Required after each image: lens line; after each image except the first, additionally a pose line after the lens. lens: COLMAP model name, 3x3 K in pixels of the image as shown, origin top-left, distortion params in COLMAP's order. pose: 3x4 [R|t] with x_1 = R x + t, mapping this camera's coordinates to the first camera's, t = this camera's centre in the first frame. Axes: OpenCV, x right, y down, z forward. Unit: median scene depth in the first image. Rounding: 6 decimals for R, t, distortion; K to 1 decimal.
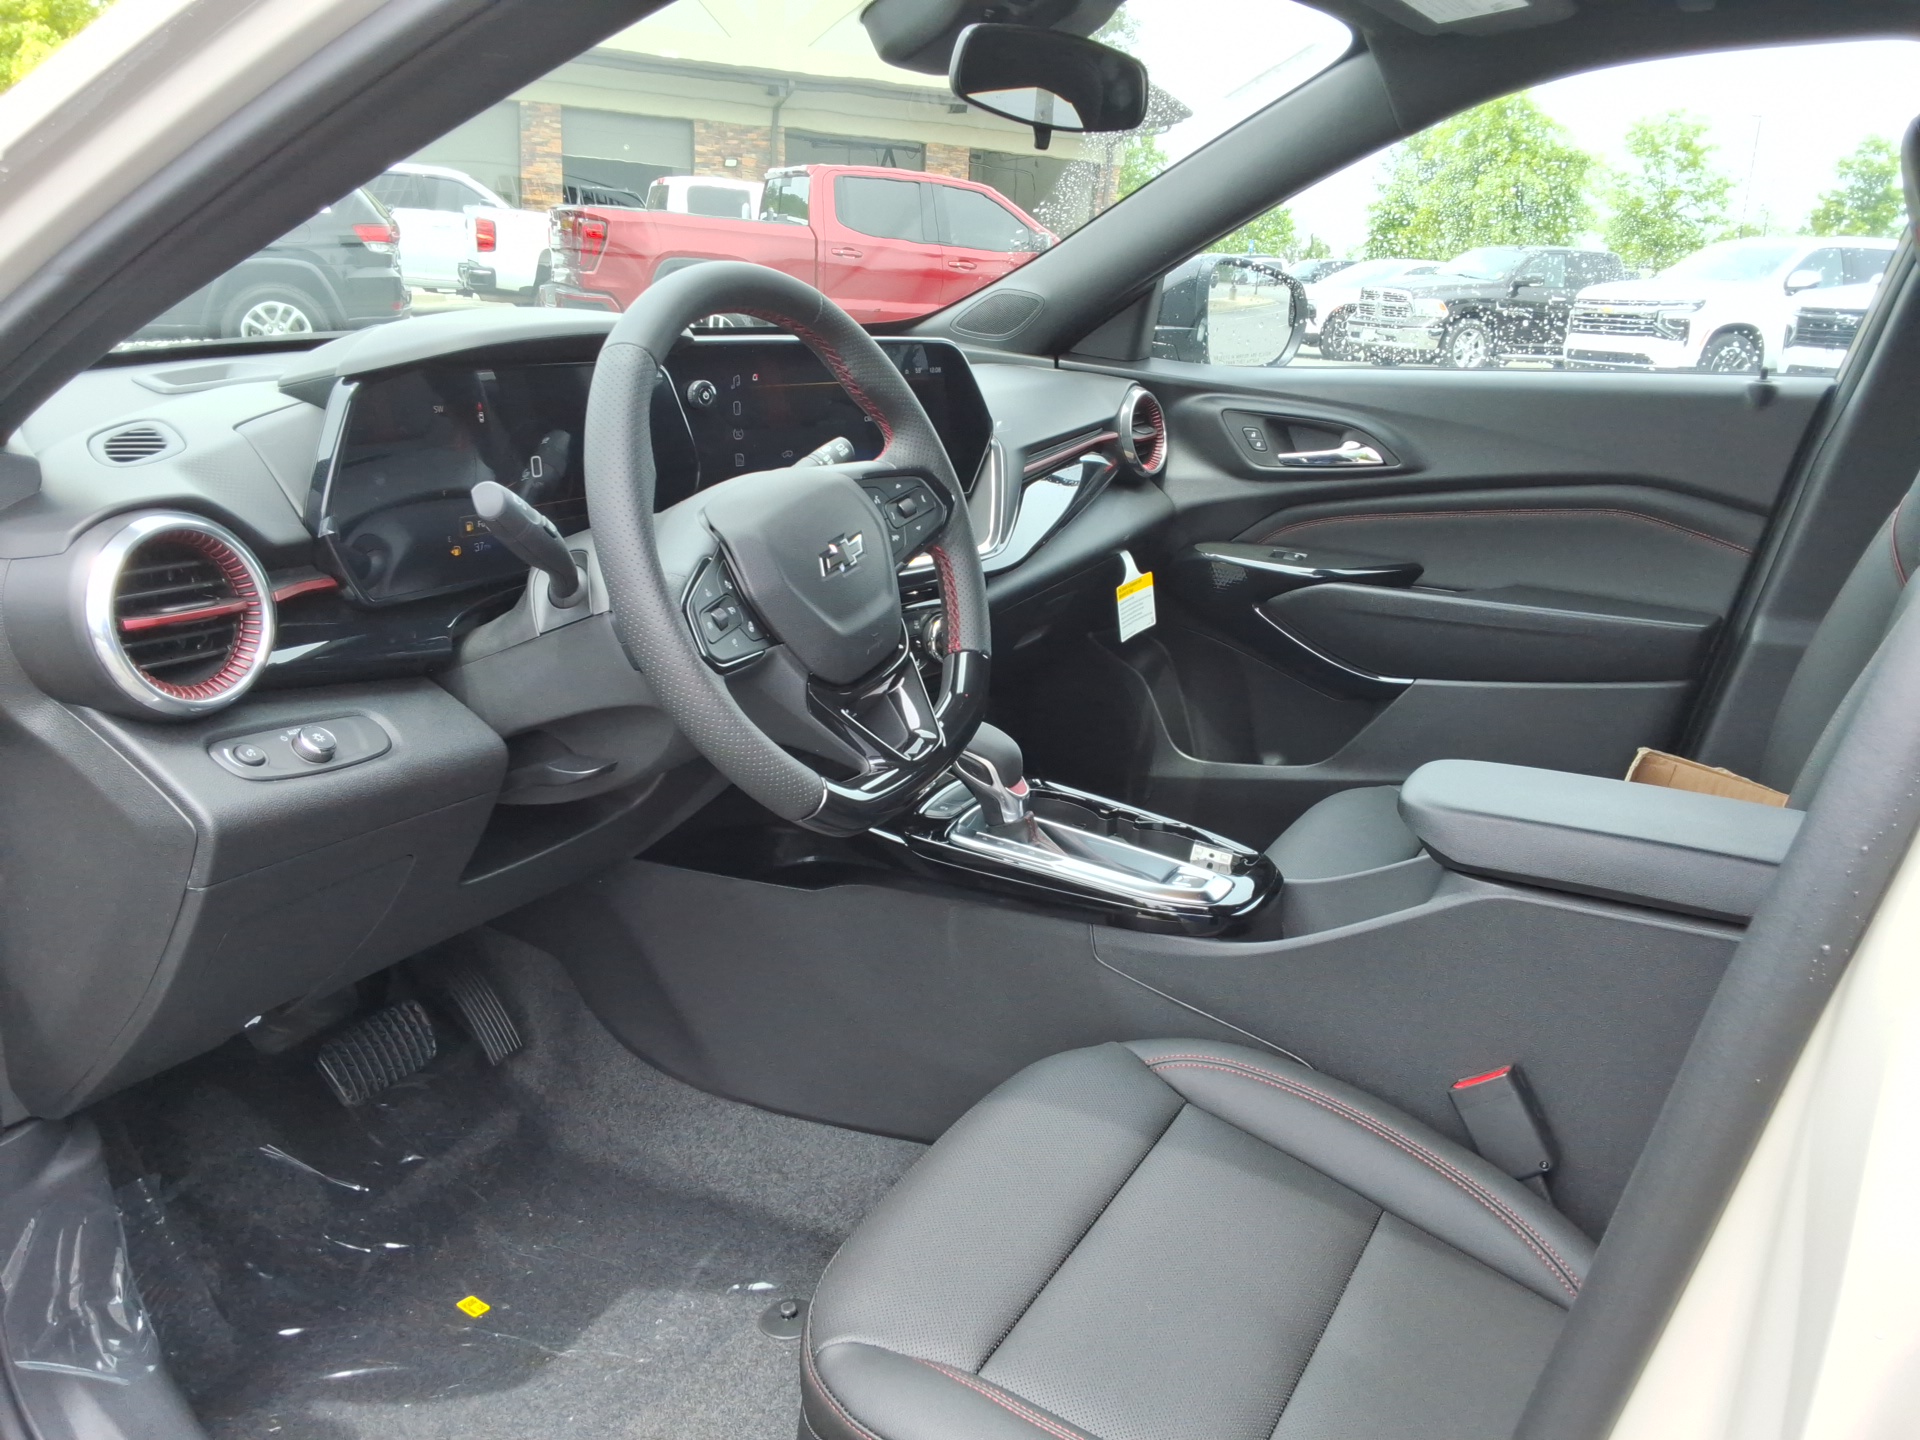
lens RADIAL K [[1542.3, 0, 966.0], [0, 1542.3, 688.8], [0, 0, 1]] dist [0.106908, -0.166813]
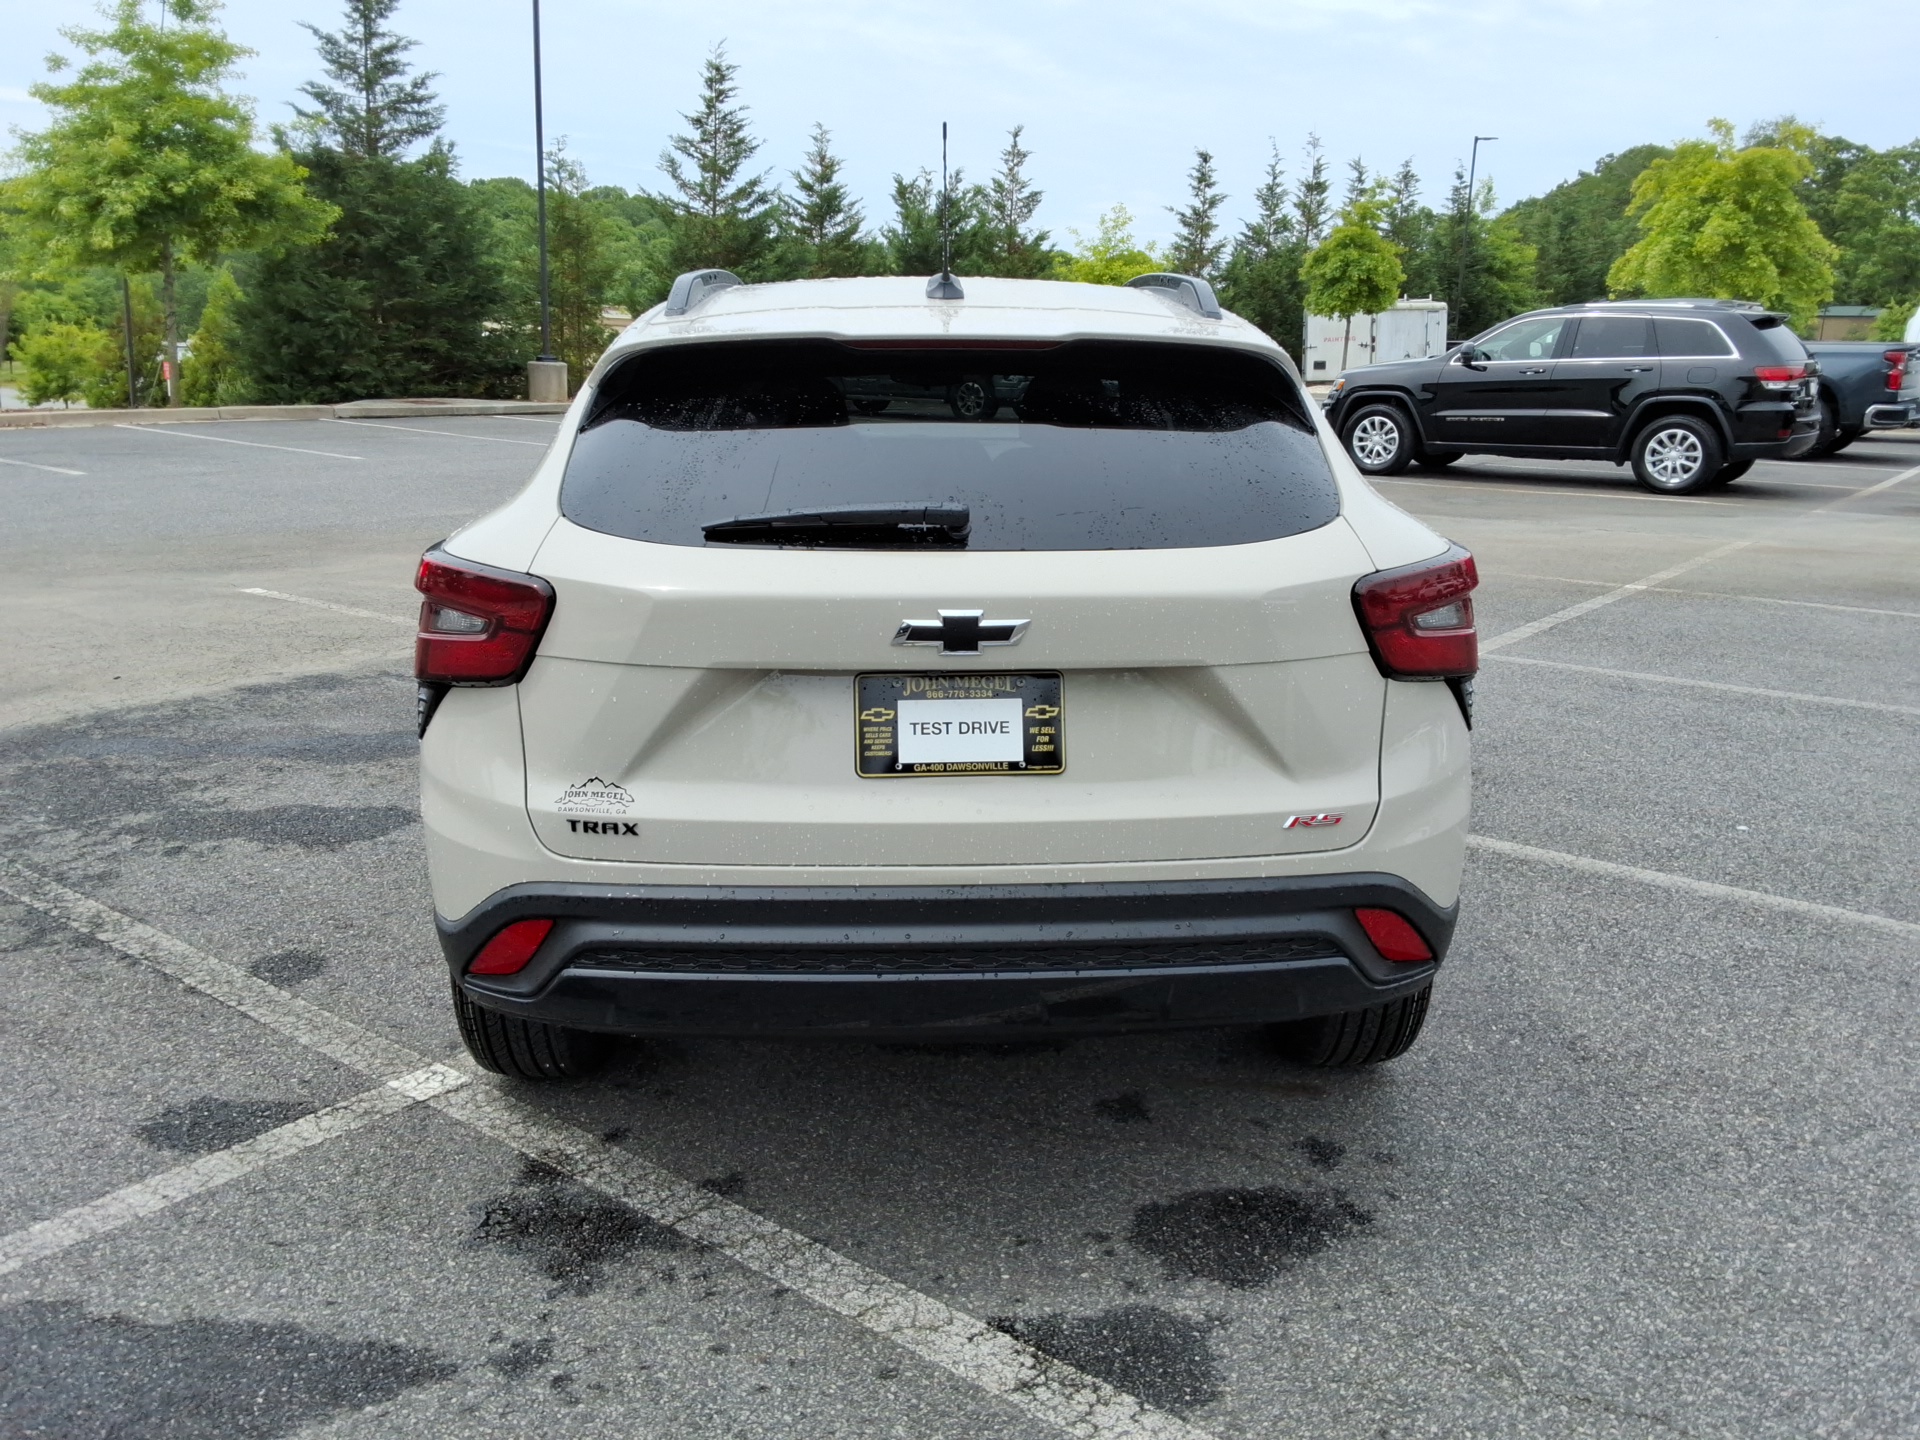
lens RADIAL K [[1542.3, 0, 971.0], [0, 1542.3, 687.5], [0, 0, 1]] dist [0.106908, -0.166813]
pose [[0.510593, 0.155535, -0.845638, 0.183983], [-0.221285, 0.974144, 0.045560, 0.009152], [0.830859, 0.163864, 0.531809, -0.044210]]
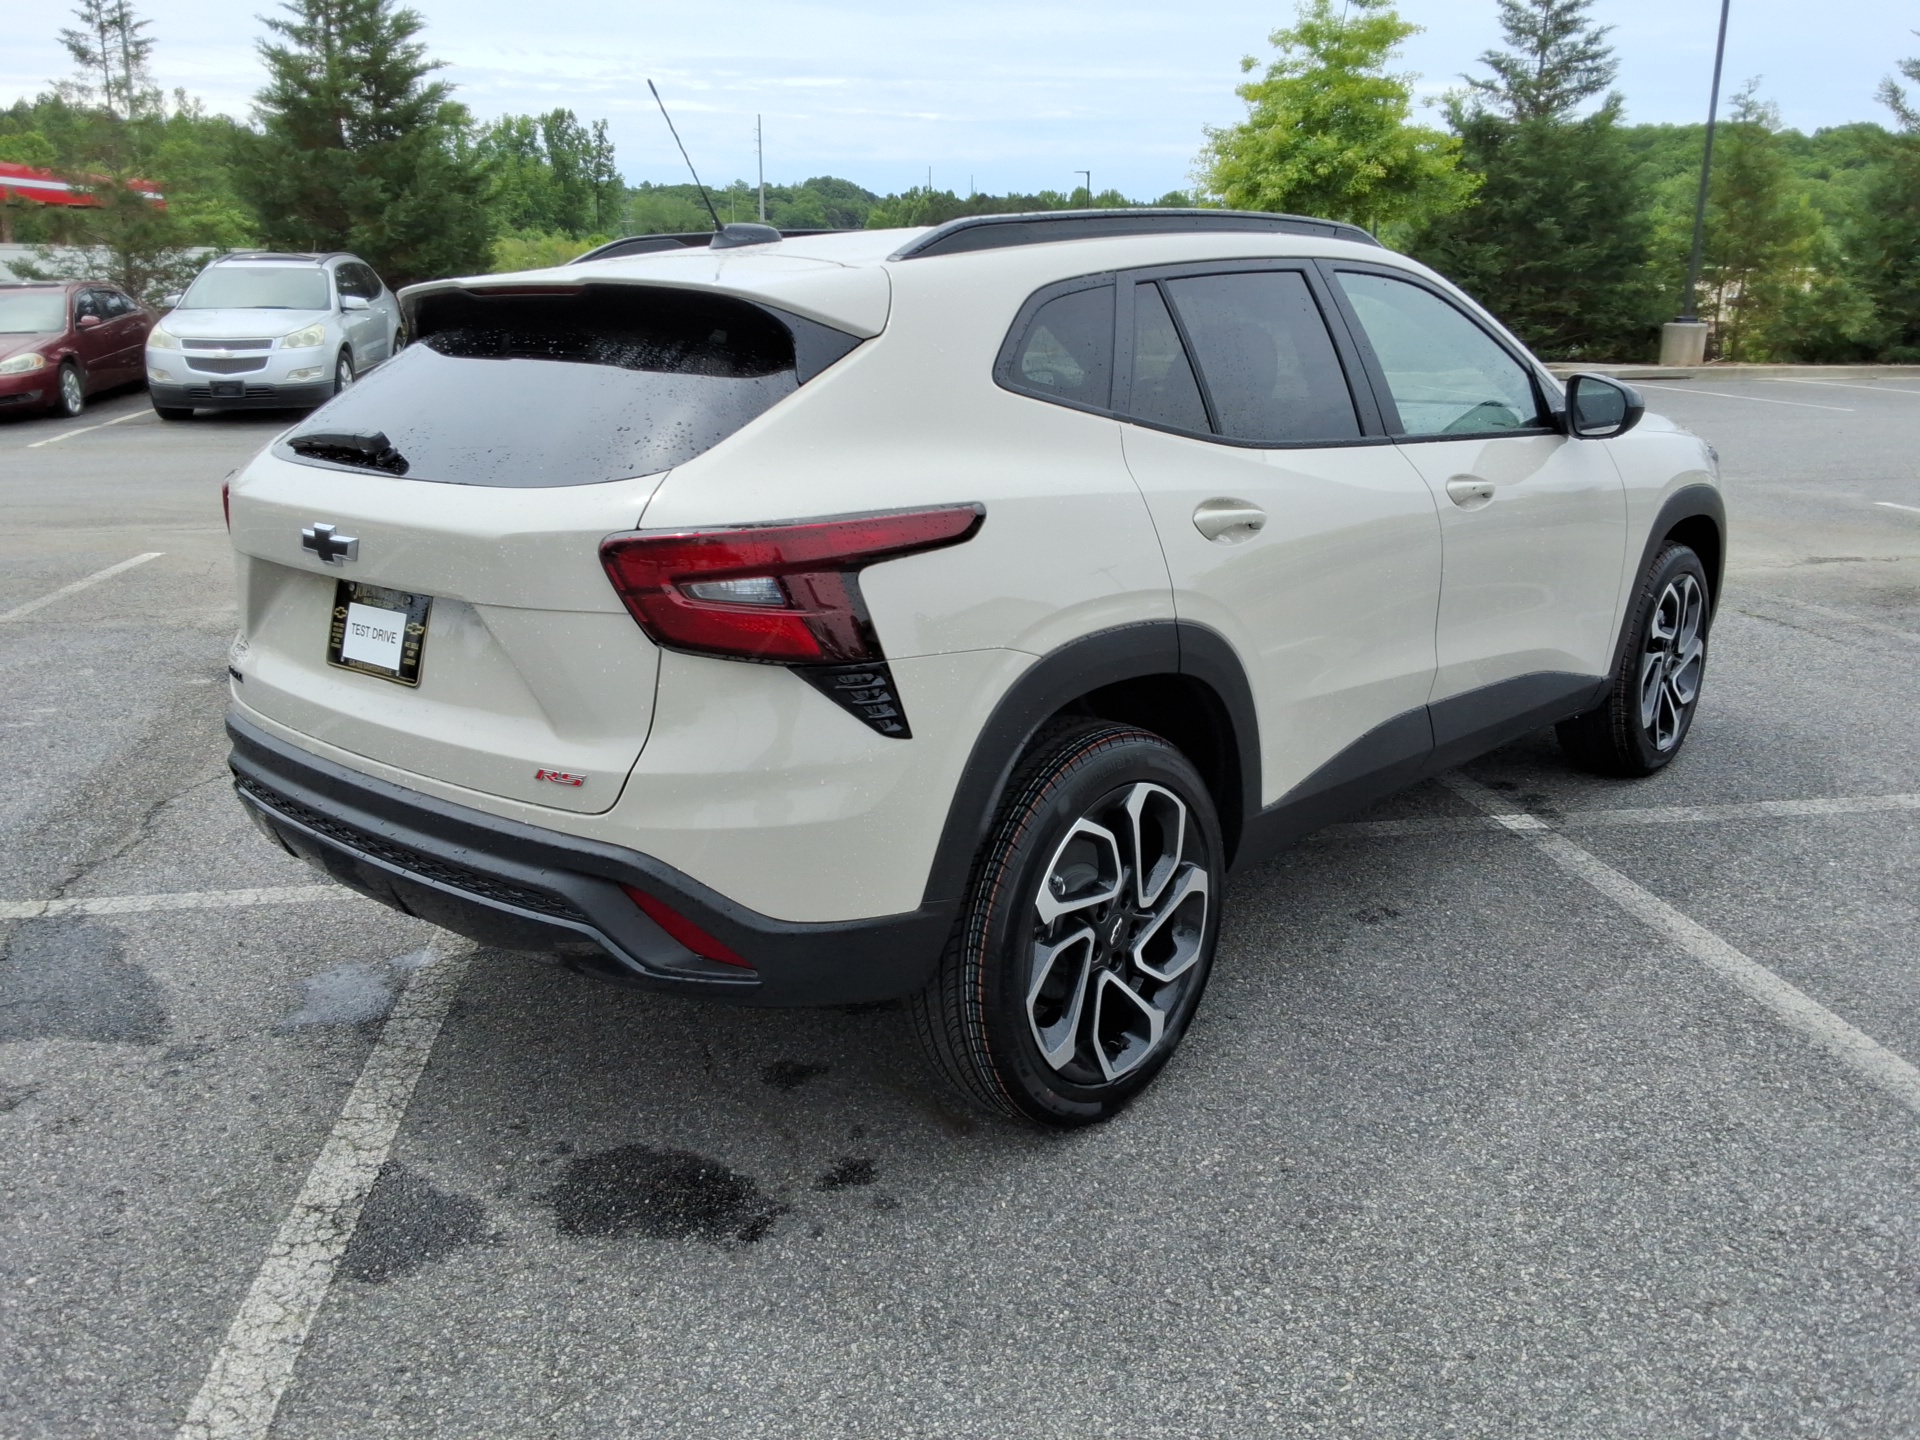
lens RADIAL K [[1542.3, 0, 968.8], [0, 1542.3, 684.3], [0, 0, 1]] dist [0.106908, -0.166813]
pose [[-0.236553, 0.195585, -0.951730, 0.197913], [-0.262420, 0.930266, 0.256399, -0.020030], [0.935510, 0.310405, -0.168732, 0.067305]]
